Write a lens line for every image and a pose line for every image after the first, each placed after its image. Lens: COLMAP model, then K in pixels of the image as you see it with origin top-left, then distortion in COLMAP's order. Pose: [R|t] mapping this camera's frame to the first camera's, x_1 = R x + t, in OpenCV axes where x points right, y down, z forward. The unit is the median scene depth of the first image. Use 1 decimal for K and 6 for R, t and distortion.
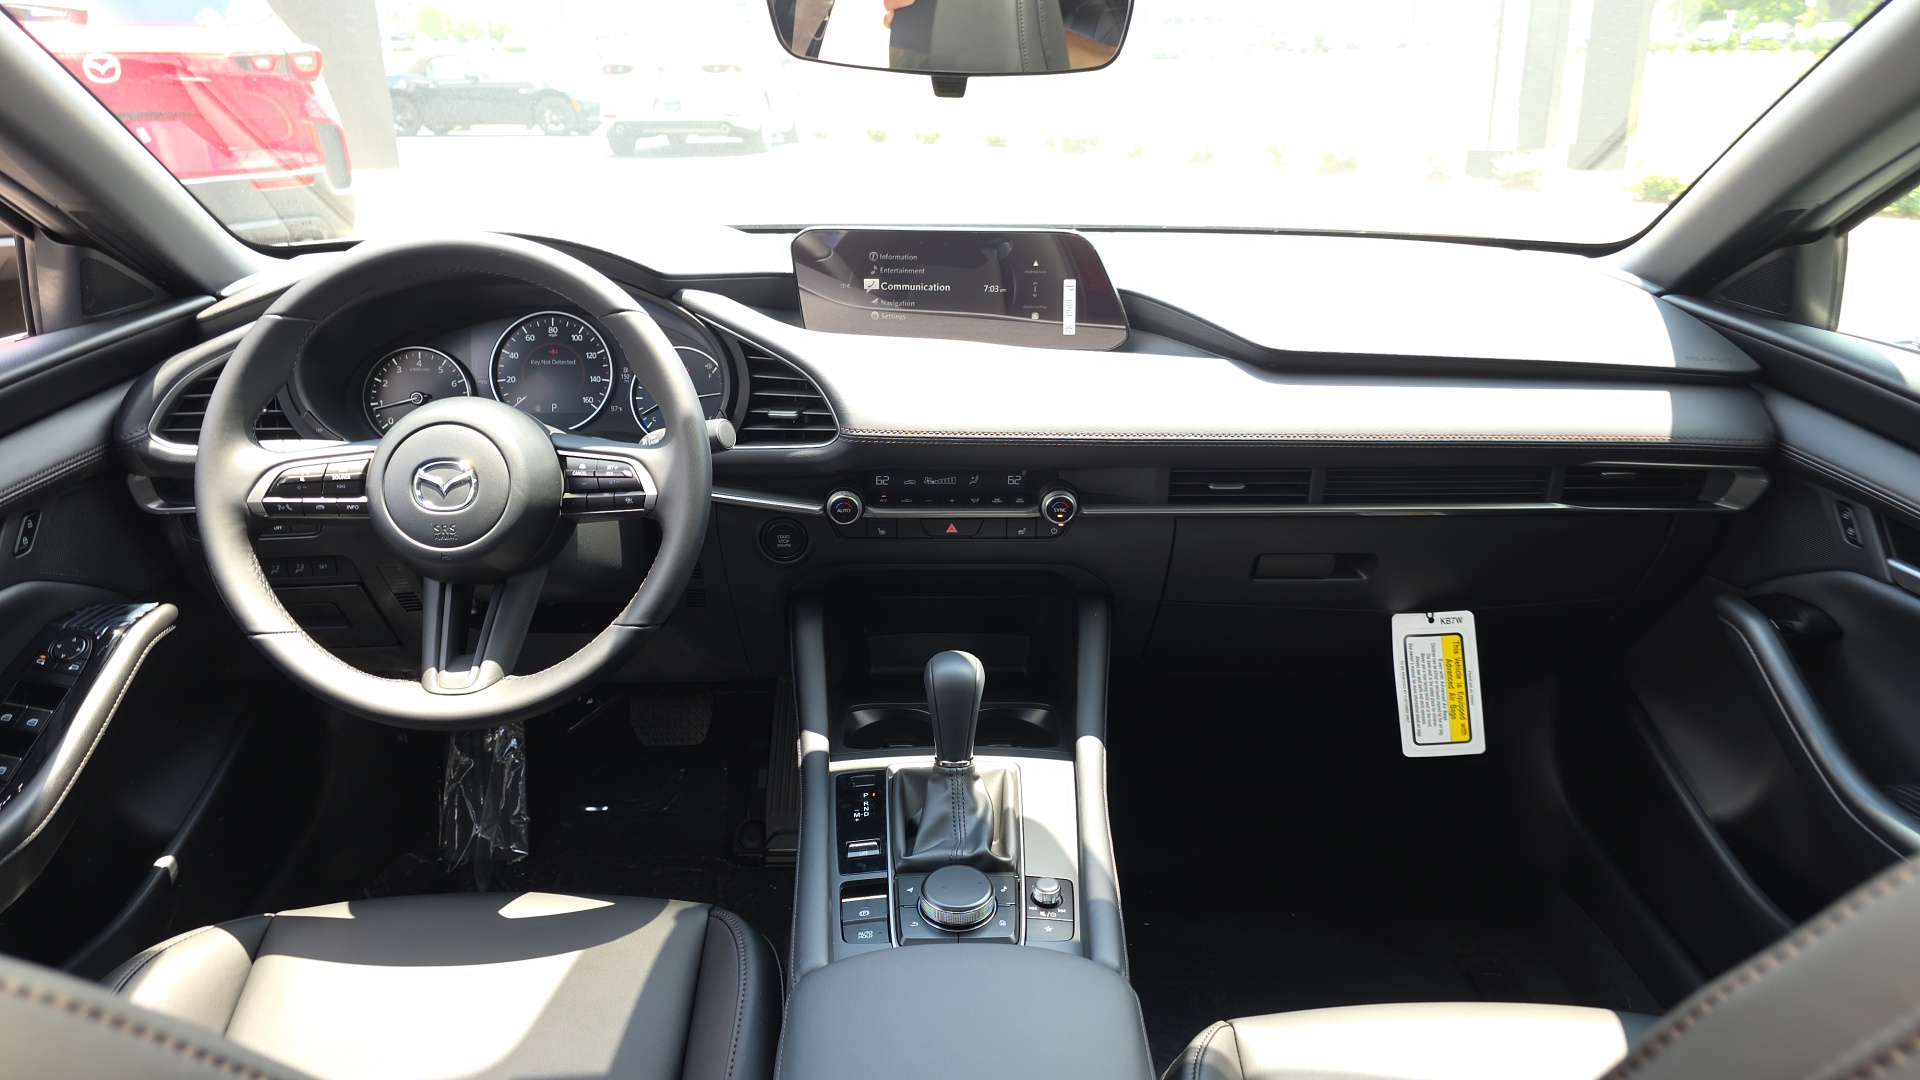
lens RADIAL K [[1265.9, 0, 979.7], [0, 1265.9, 533.7], [0, 0, 1]] dist [-0.000595, -0.000997]
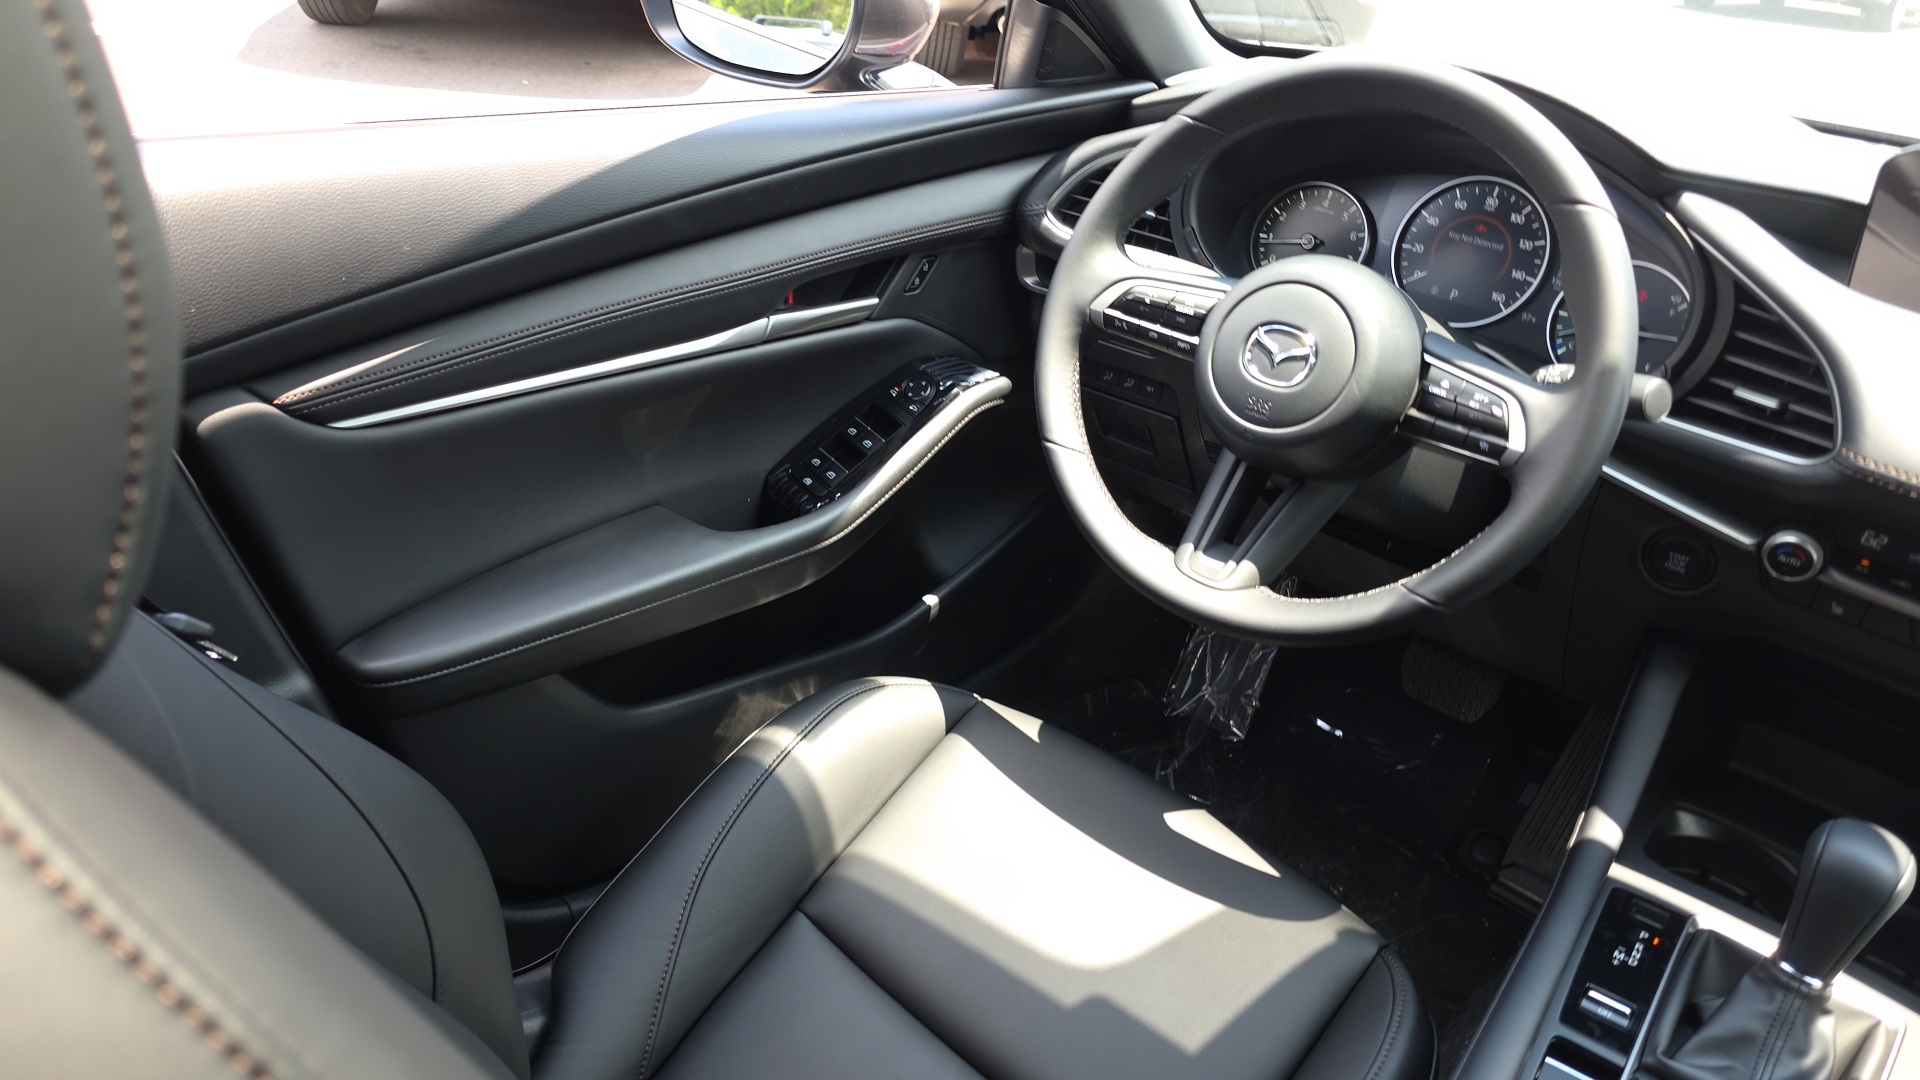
lens RADIAL K [[1277.7, 0, 942.4], [0, 1277.7, 499.7], [0, 0, 1]] dist [0.062109, -0.062564]
pose [[0.714467, 0.376503, -0.589731, -0.033917], [-0.321786, 0.925260, 0.200867, -0.042960], [0.621281, 0.046254, 0.782221, 0.165419]]
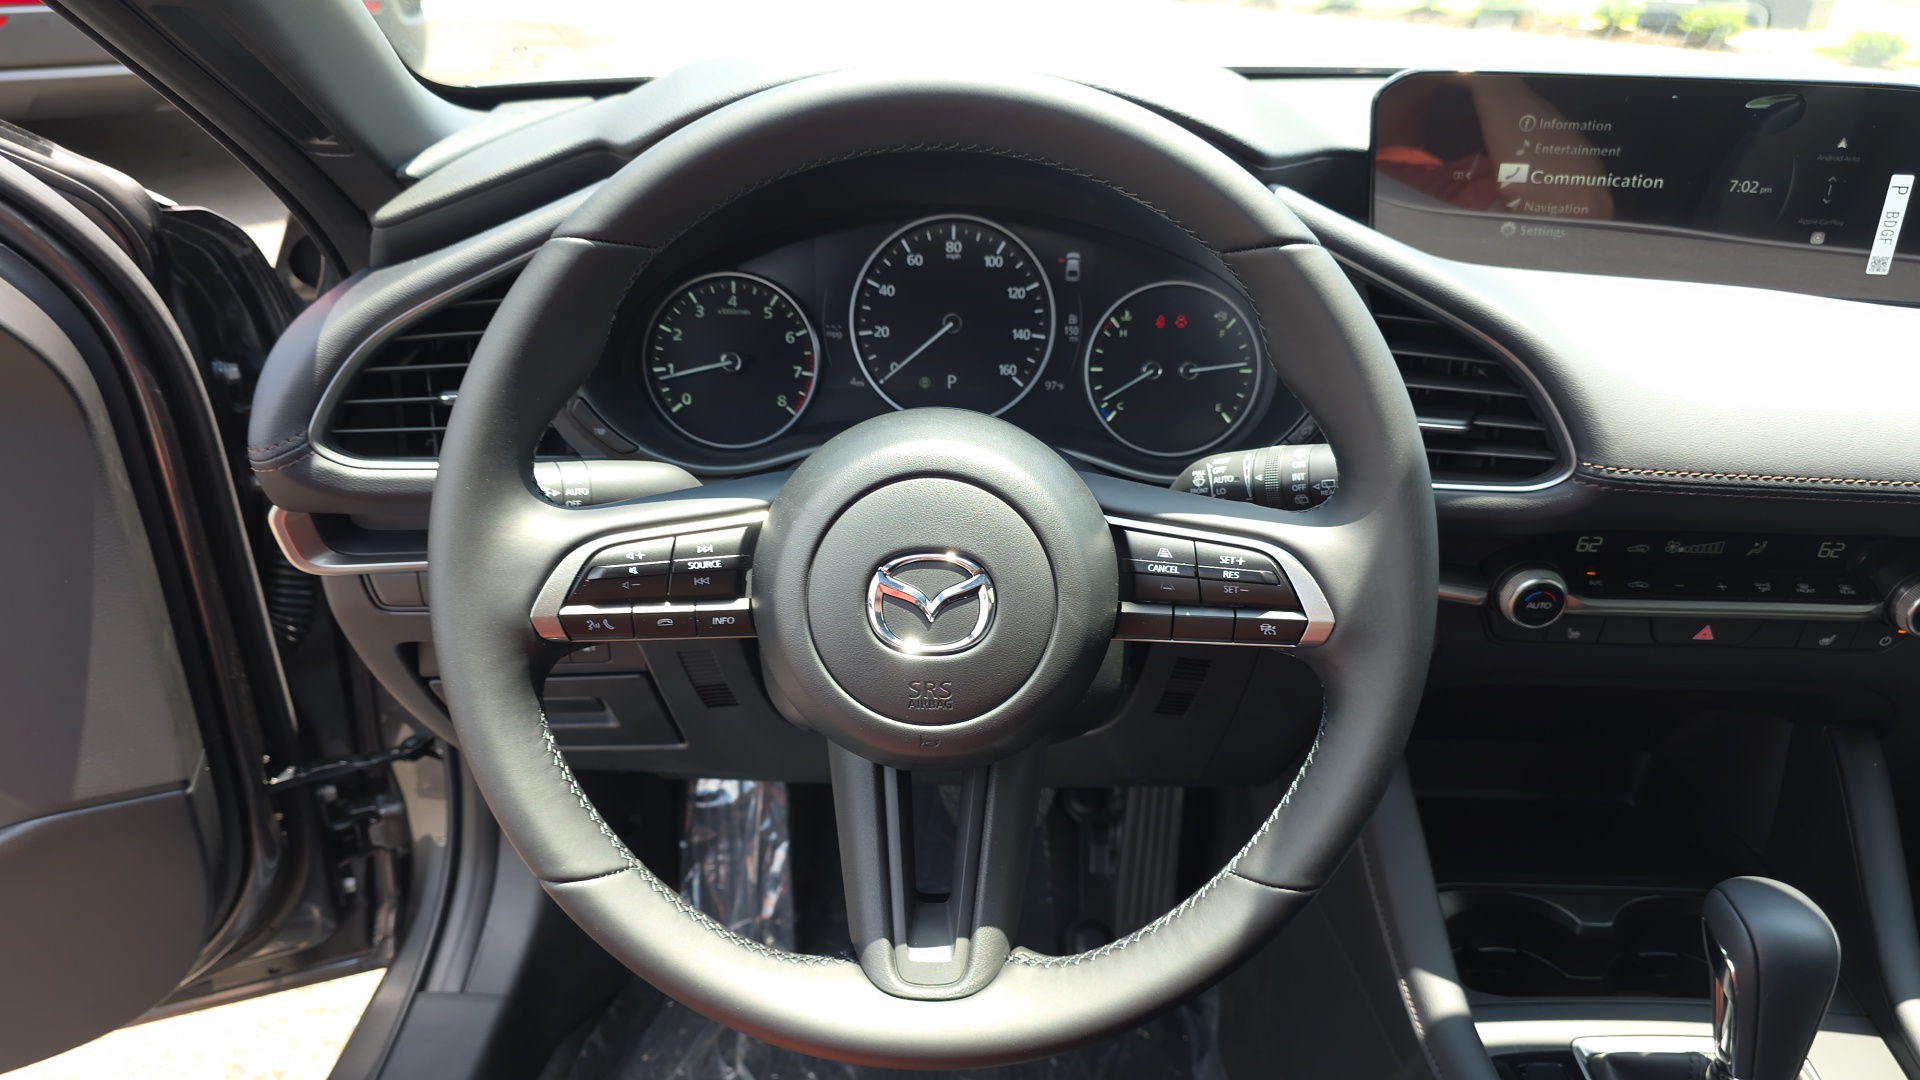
lens RADIAL K [[1288.0, 0, 962.6], [0, 1288.0, 565.5], [0, 0, 1]] dist [0.070410, -0.107357]
pose [[0.998031, 0.033796, -0.052836, -0.335148], [-0.027047, 0.991965, 0.123588, -0.100321], [0.056588, -0.121916, 0.990926, 0.439850]]
